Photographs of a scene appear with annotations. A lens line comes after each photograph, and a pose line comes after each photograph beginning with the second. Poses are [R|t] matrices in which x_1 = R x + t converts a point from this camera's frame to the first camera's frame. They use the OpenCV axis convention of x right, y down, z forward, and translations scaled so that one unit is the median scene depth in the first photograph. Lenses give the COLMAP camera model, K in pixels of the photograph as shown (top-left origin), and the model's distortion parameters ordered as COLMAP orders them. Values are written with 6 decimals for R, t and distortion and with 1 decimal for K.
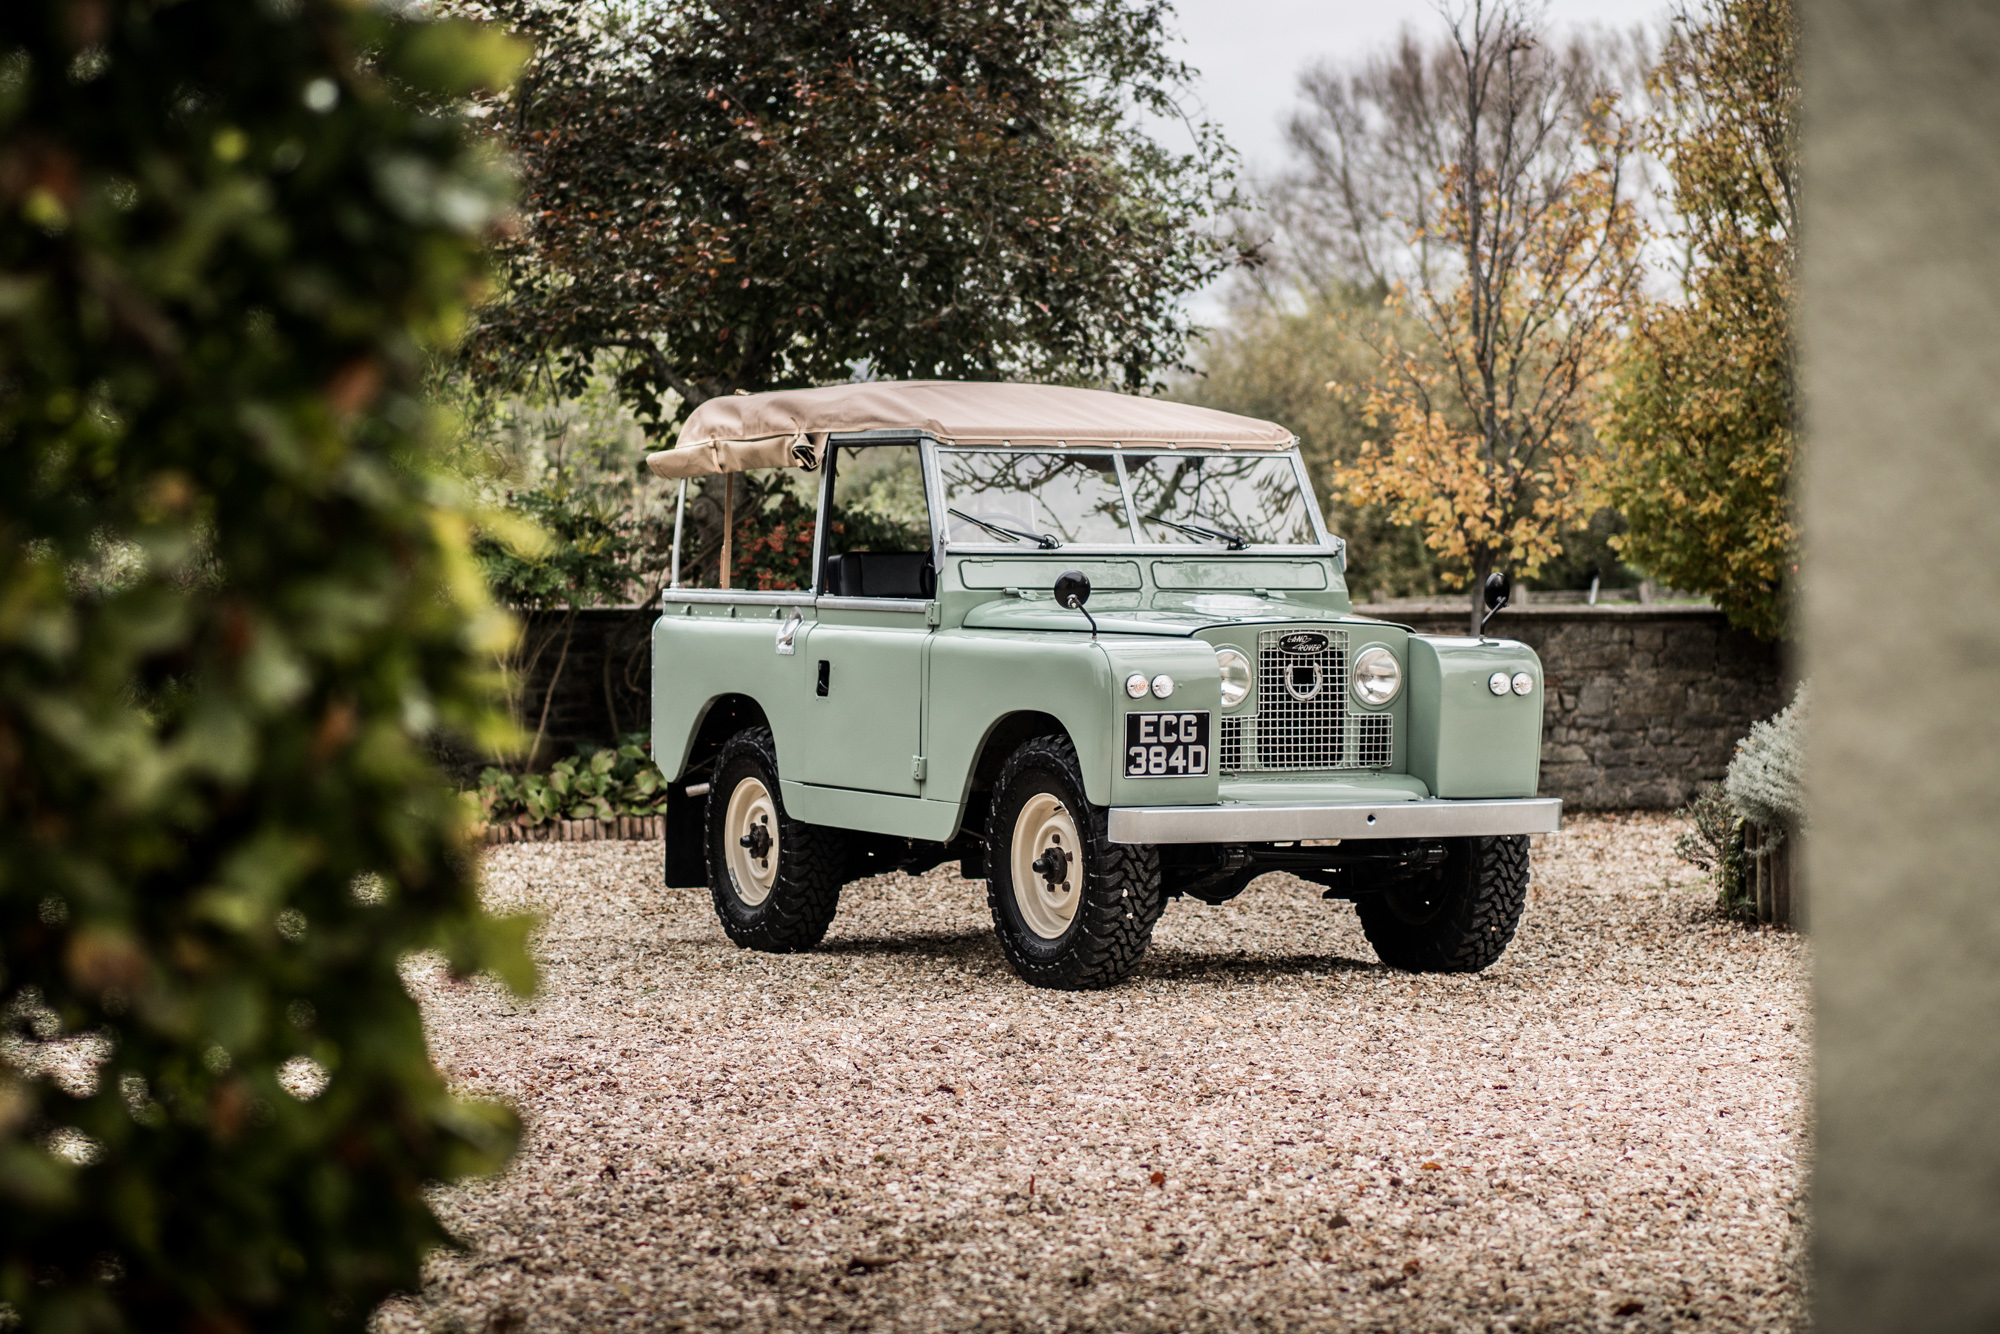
lens RADIAL K [[4737.7, 0, 1000.0], [0, 4737.7, 667.0], [0, 0, 1]] dist [-0.063566, 0.609340]
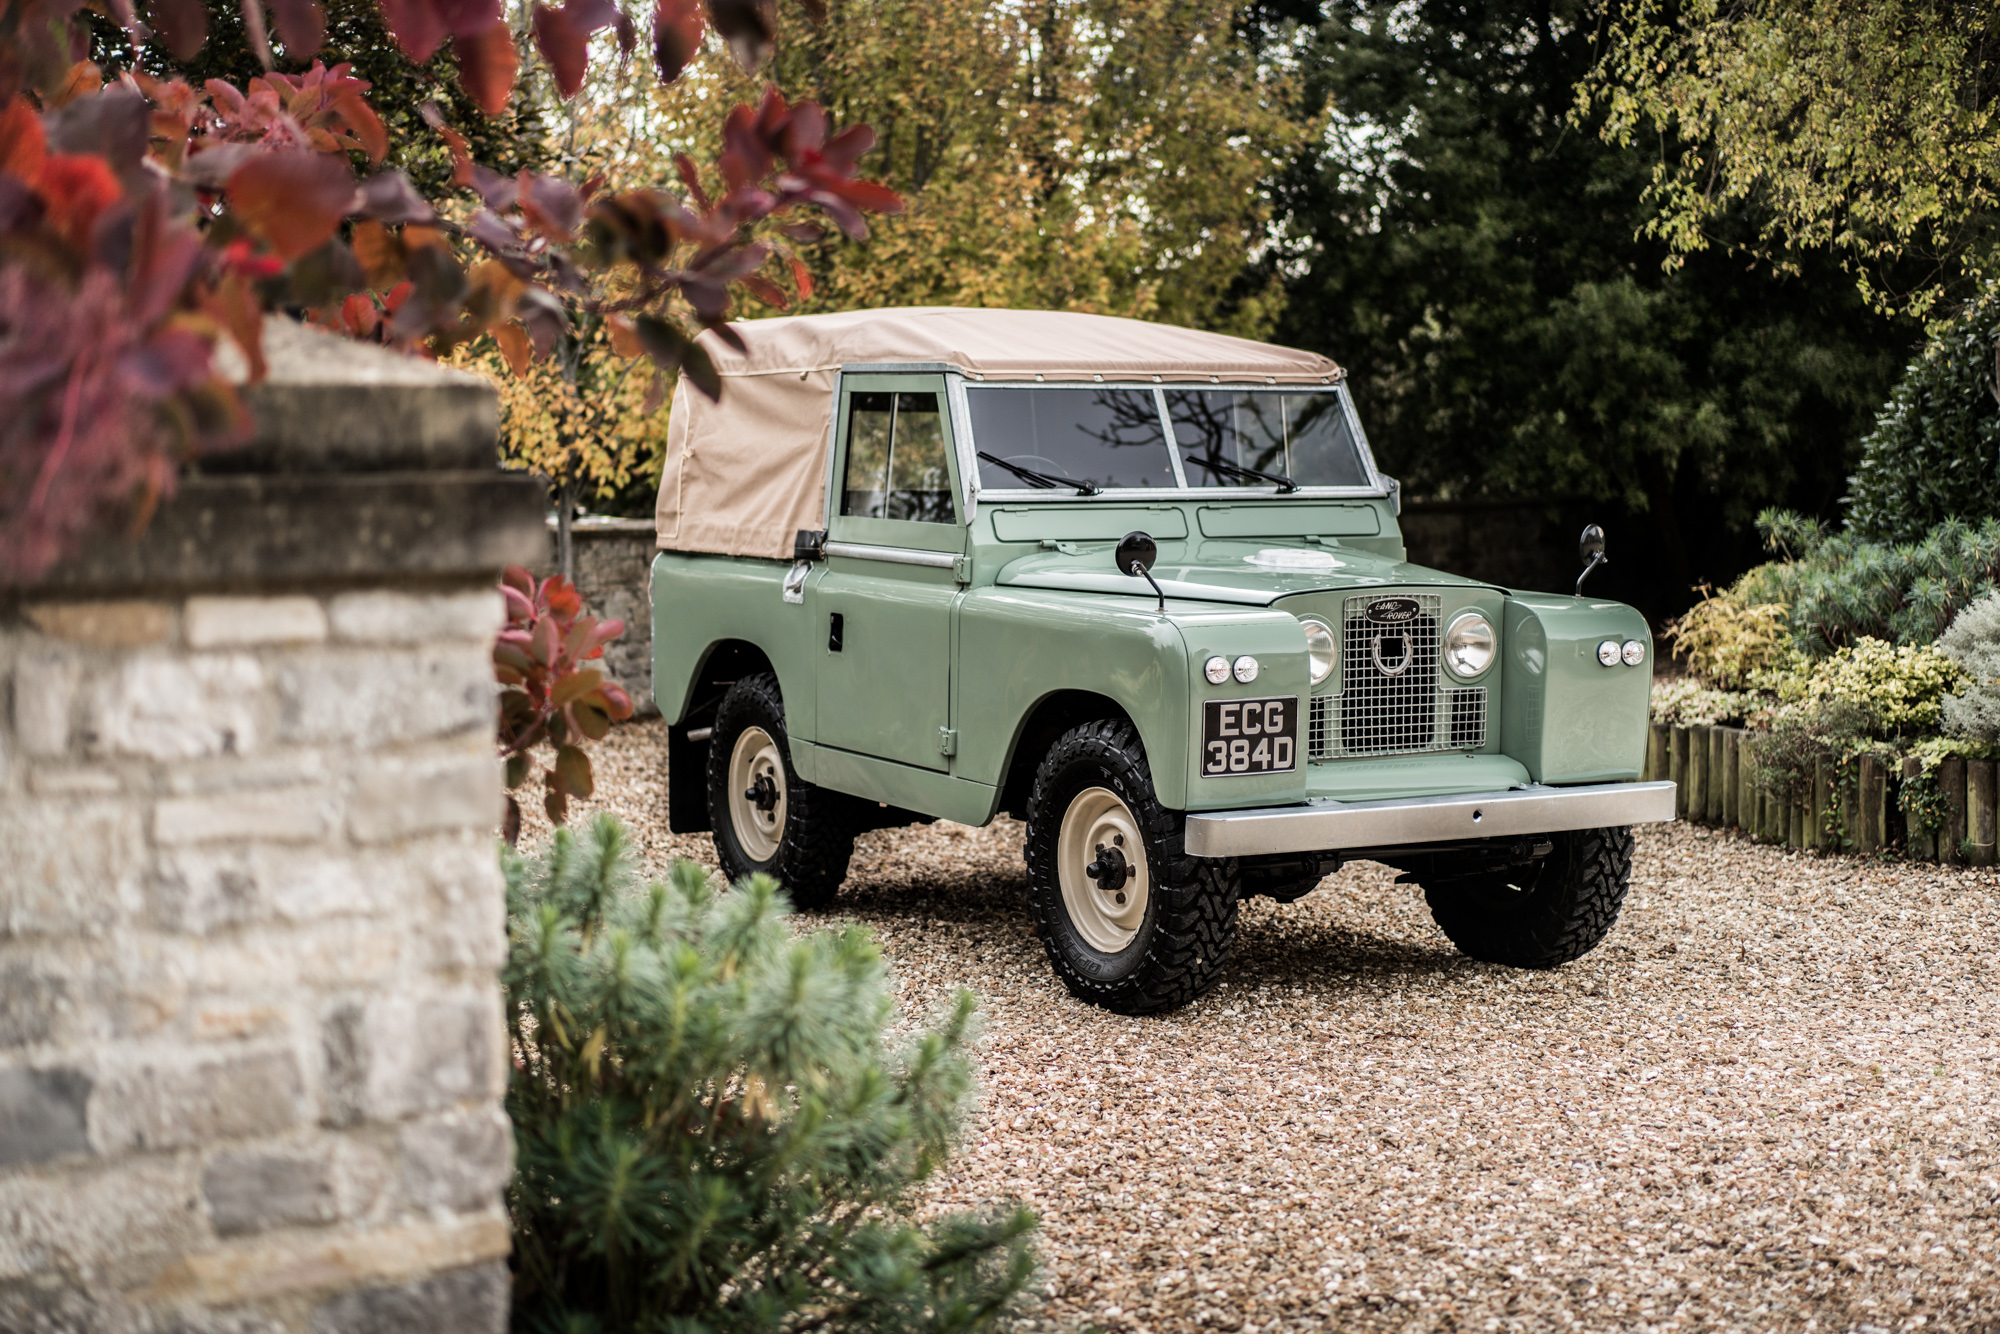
lens RADIAL K [[3064.0, 0, 1000.0], [0, 3064.0, 667.0], [0, 0, 1]] dist [-0.008183, -0.188547]
pose [[0.999388, -0.004453, 0.034702, -0.028257], [0.002384, 0.998229, 0.059443, -0.028428], [-0.034905, -0.059324, 0.997628, 0.435853]]
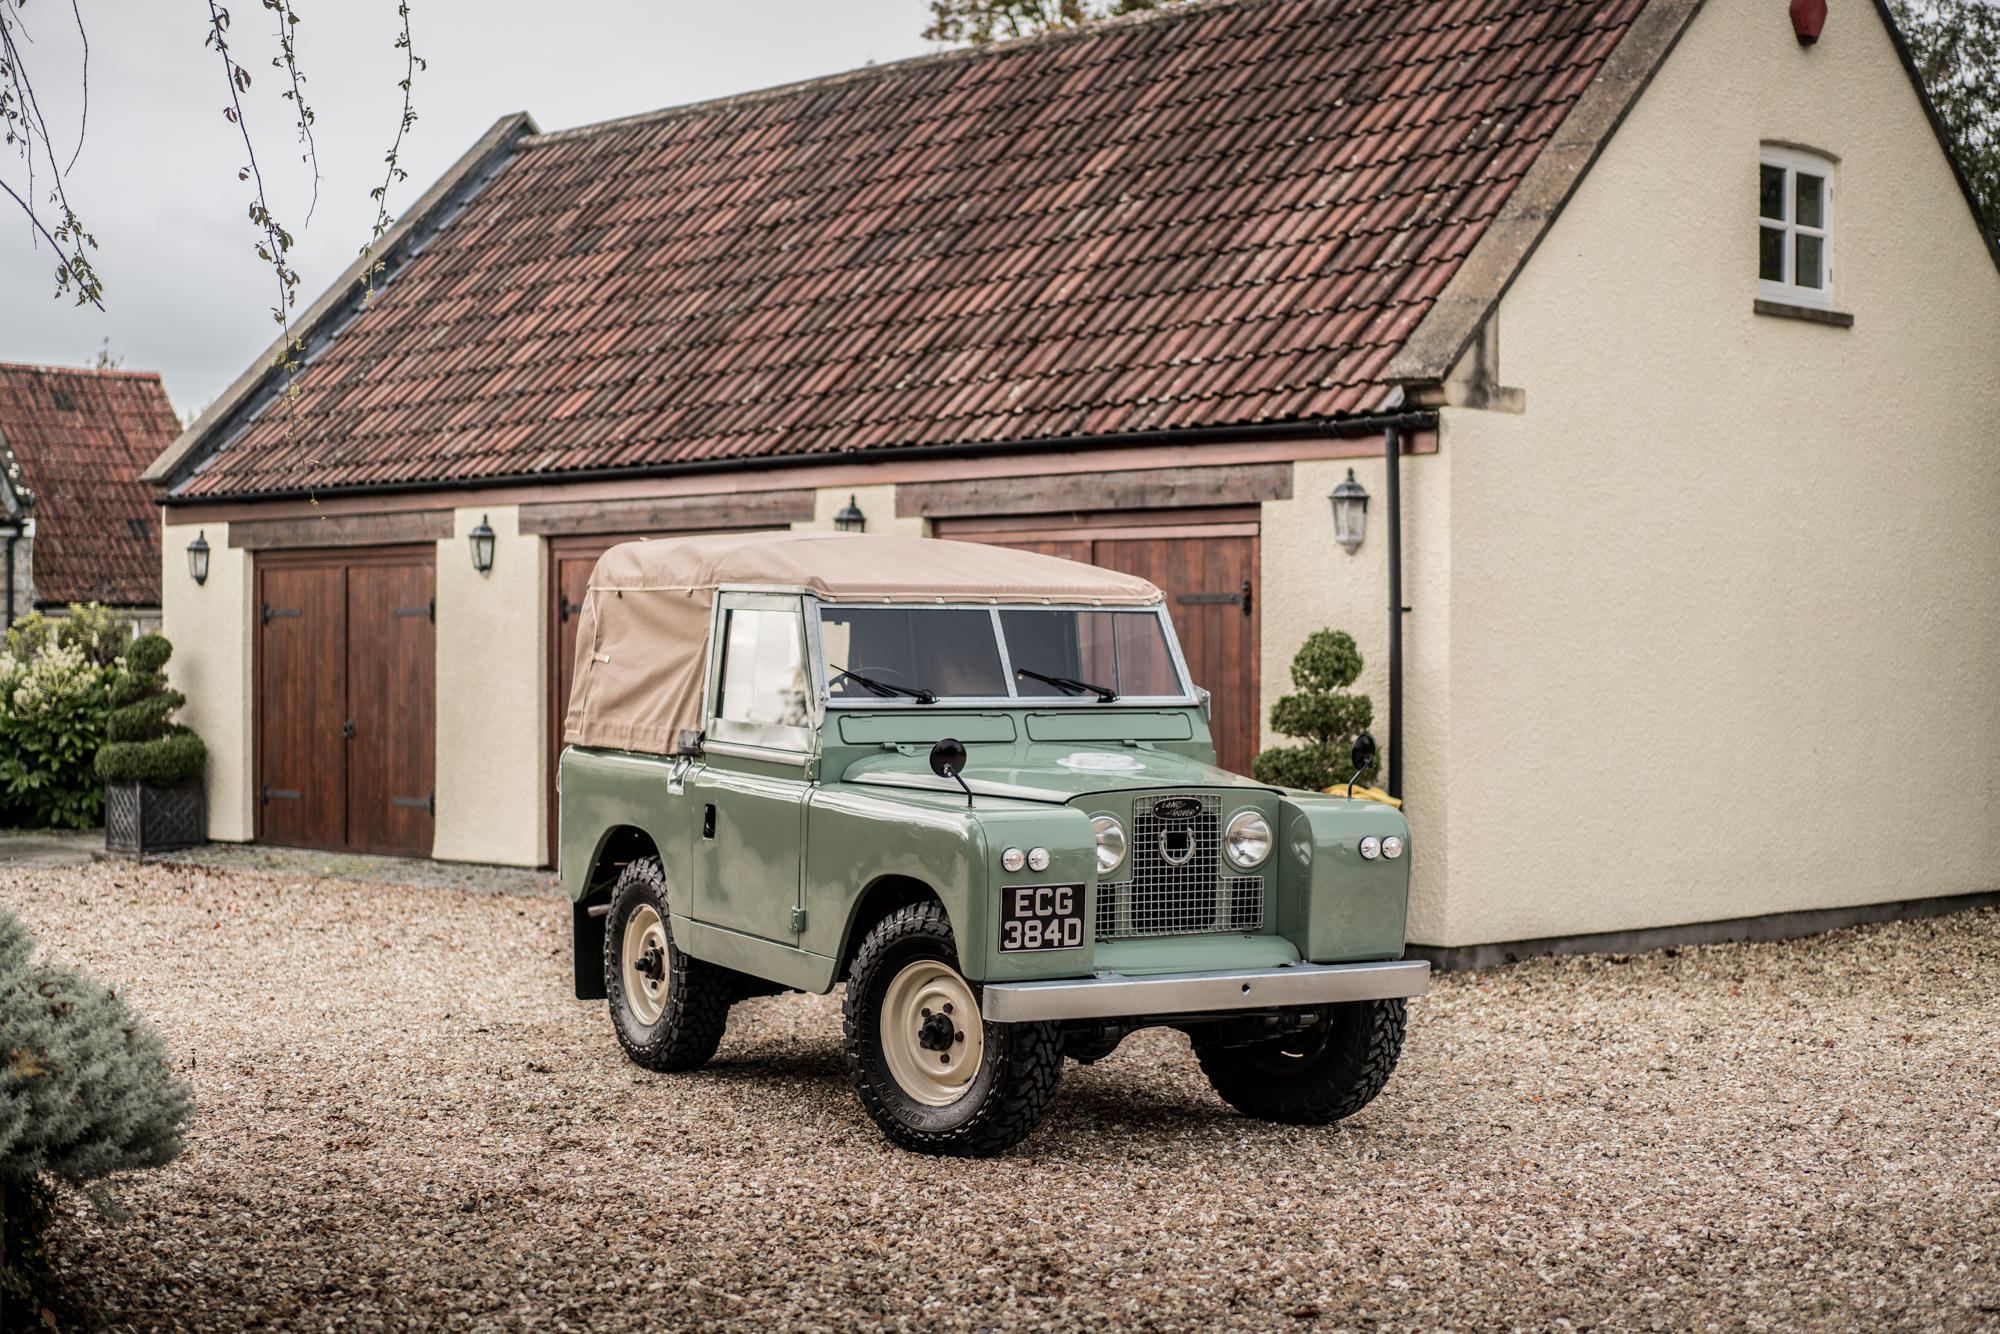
lens RADIAL K [[3064.0, 0, 1000.0], [0, 3064.0, 667.0], [0, 0, 1]] dist [-0.008183, -0.188547]
pose [[0.999530, 0.006943, 0.029864, 0.006720], [-0.007010, 0.999973, 0.002124, -0.036176], [-0.029849, -0.002333, 0.999552, 0.350348]]
